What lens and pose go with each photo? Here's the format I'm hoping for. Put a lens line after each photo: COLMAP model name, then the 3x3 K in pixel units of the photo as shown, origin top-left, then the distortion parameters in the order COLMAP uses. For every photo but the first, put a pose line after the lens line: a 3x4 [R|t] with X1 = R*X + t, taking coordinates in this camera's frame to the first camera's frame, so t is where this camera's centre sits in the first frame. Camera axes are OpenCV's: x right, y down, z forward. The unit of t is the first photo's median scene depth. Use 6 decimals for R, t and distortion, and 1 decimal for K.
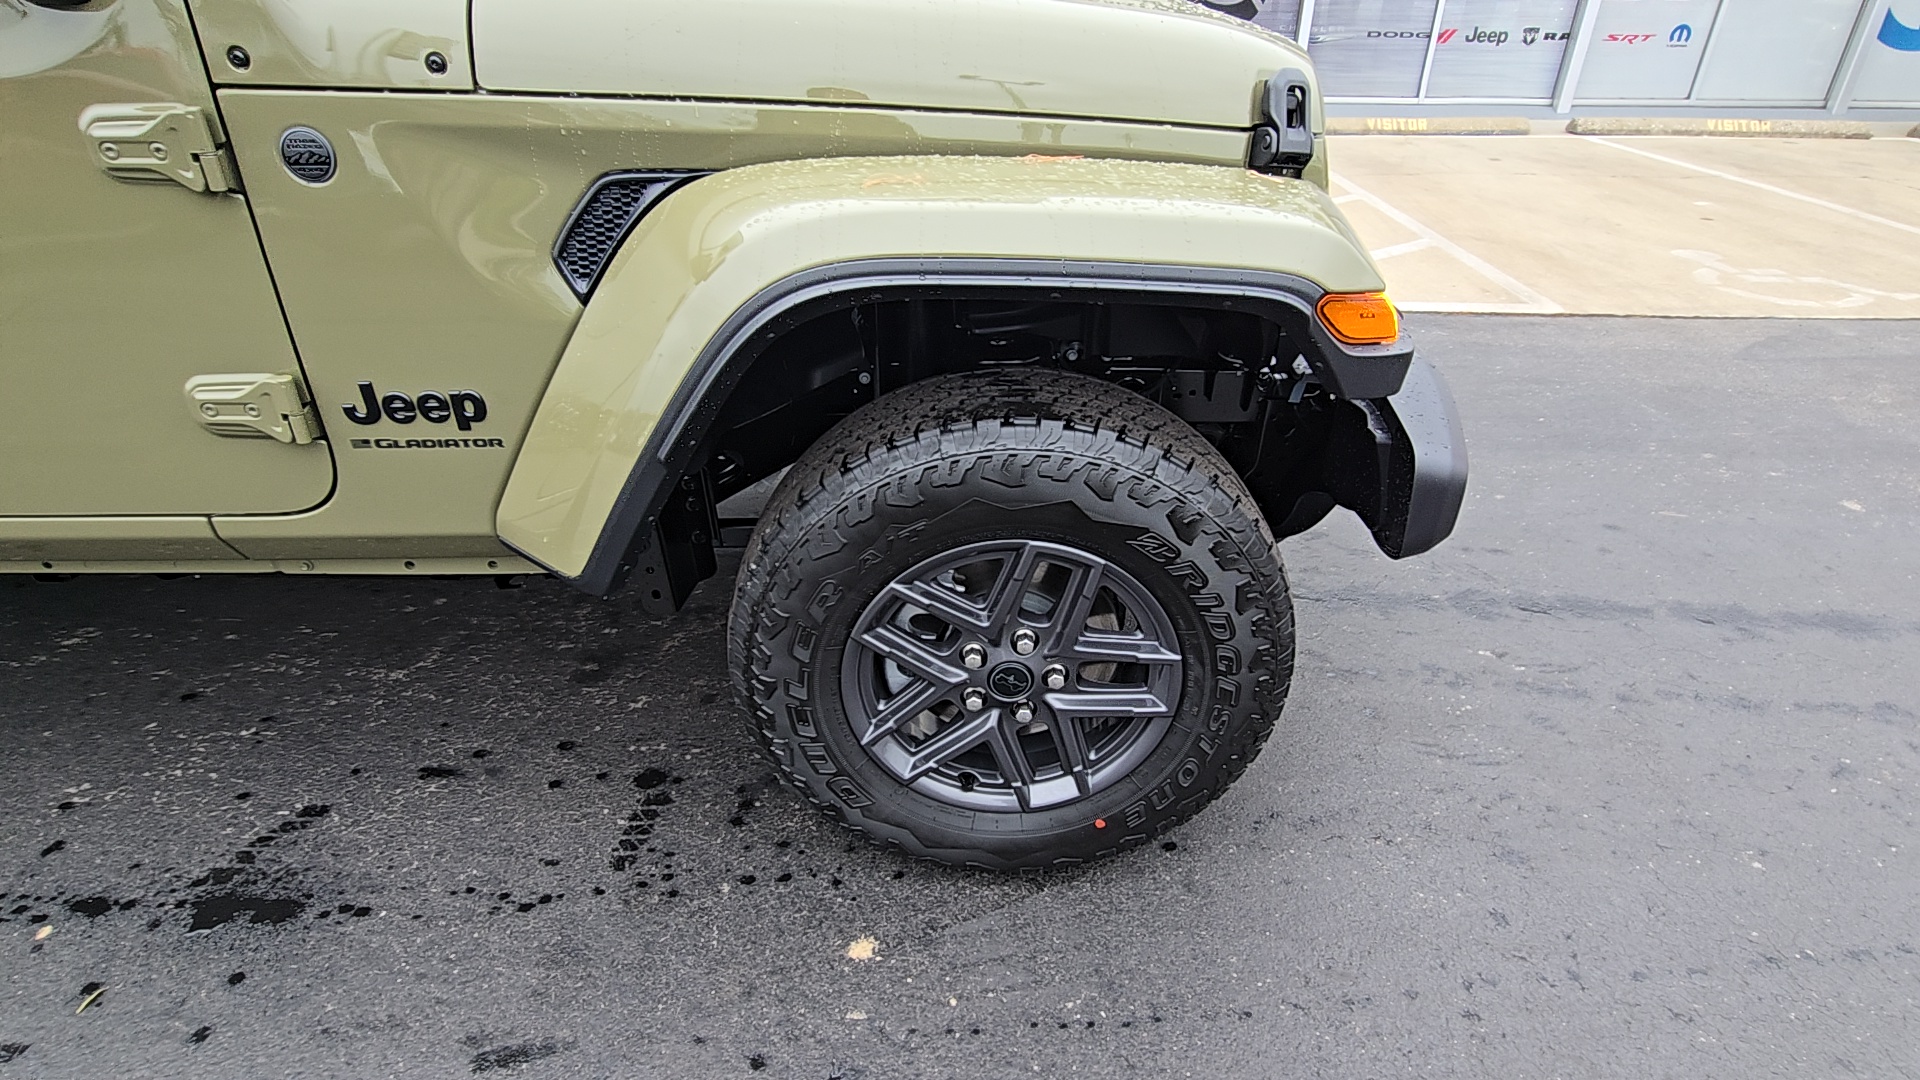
lens RADIAL K [[969.8, 0, 951.3], [0, 969.8, 542.5], [0, 0, 1]] dist [0.000230, -0.000309]
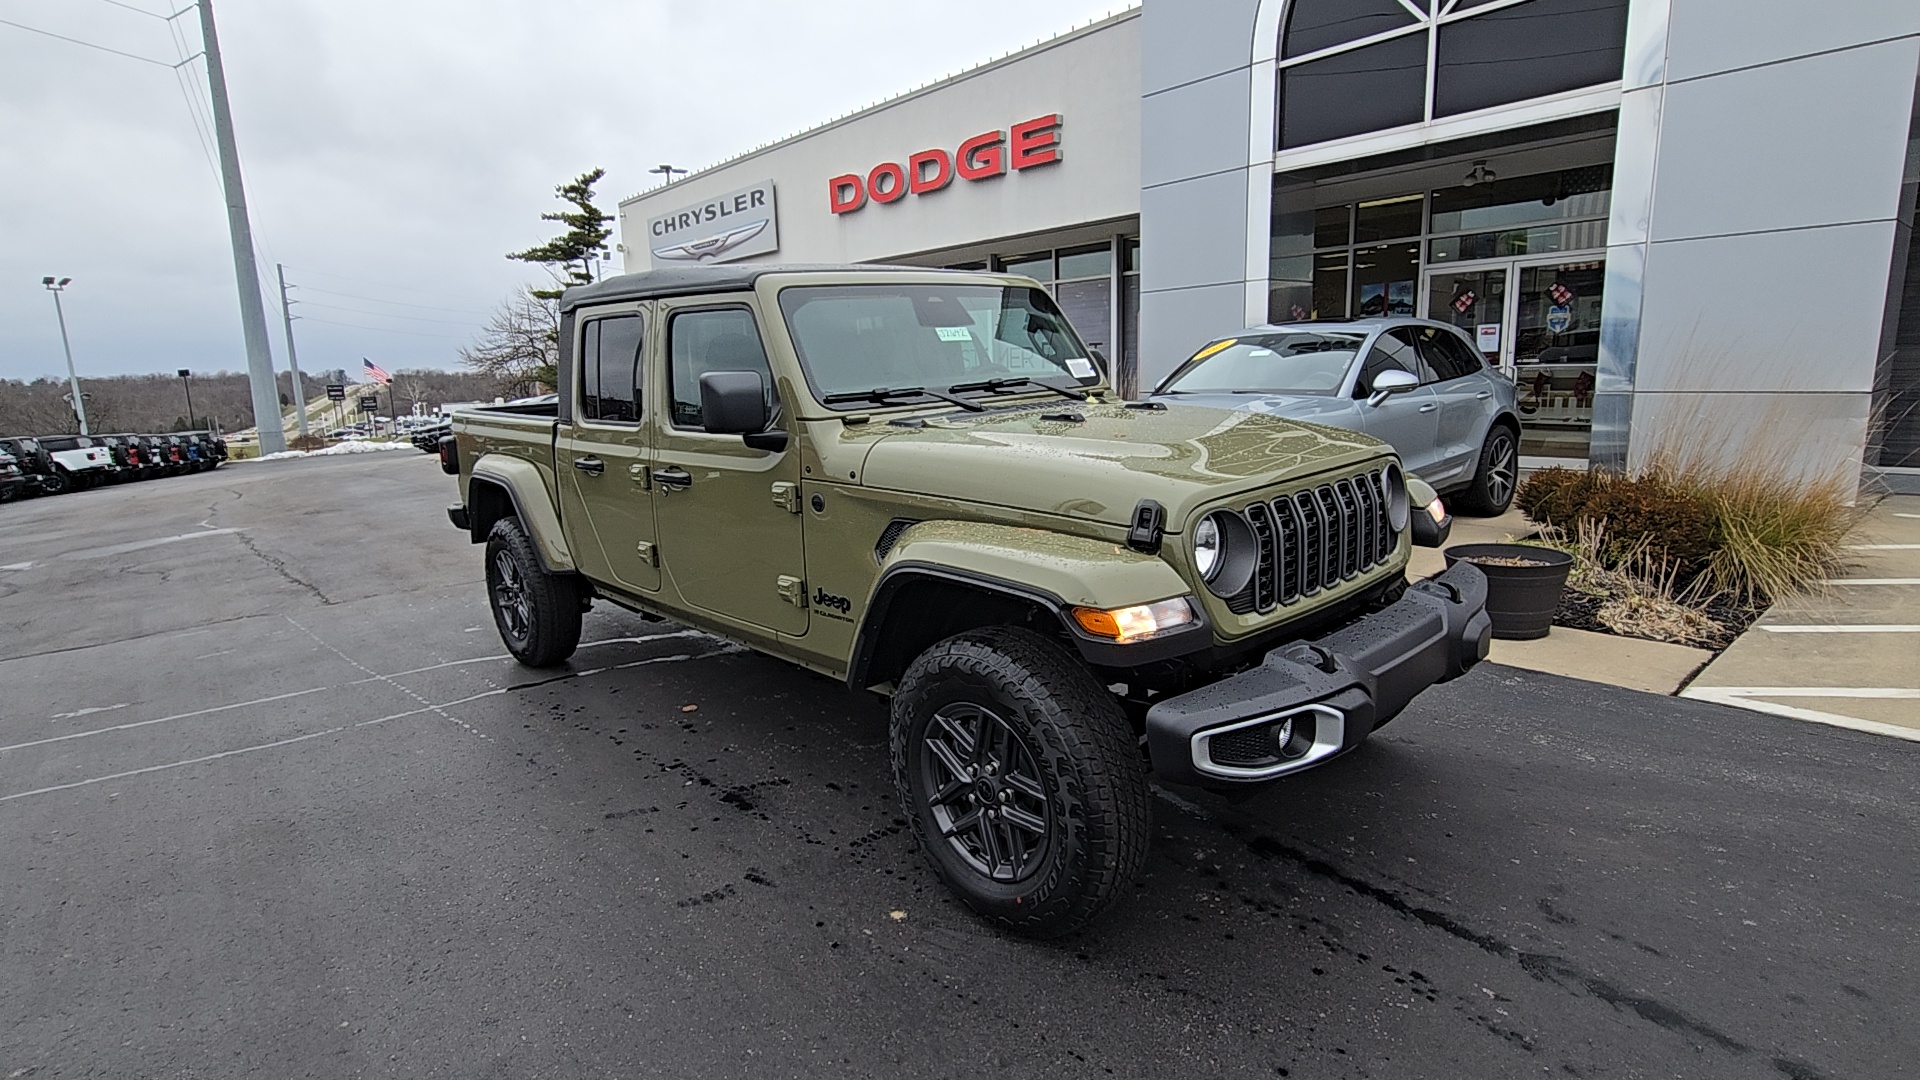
lens RADIAL K [[969.8, 0, 945.9], [0, 969.8, 554.6], [0, 0, 1]] dist [0.000230, -0.000309]
pose [[0.679977, 0.115598, -0.724064, 1.352991], [-0.325712, 0.932337, -0.157031, 0.040228], [0.656920, 0.342613, 0.671619, -0.466536]]
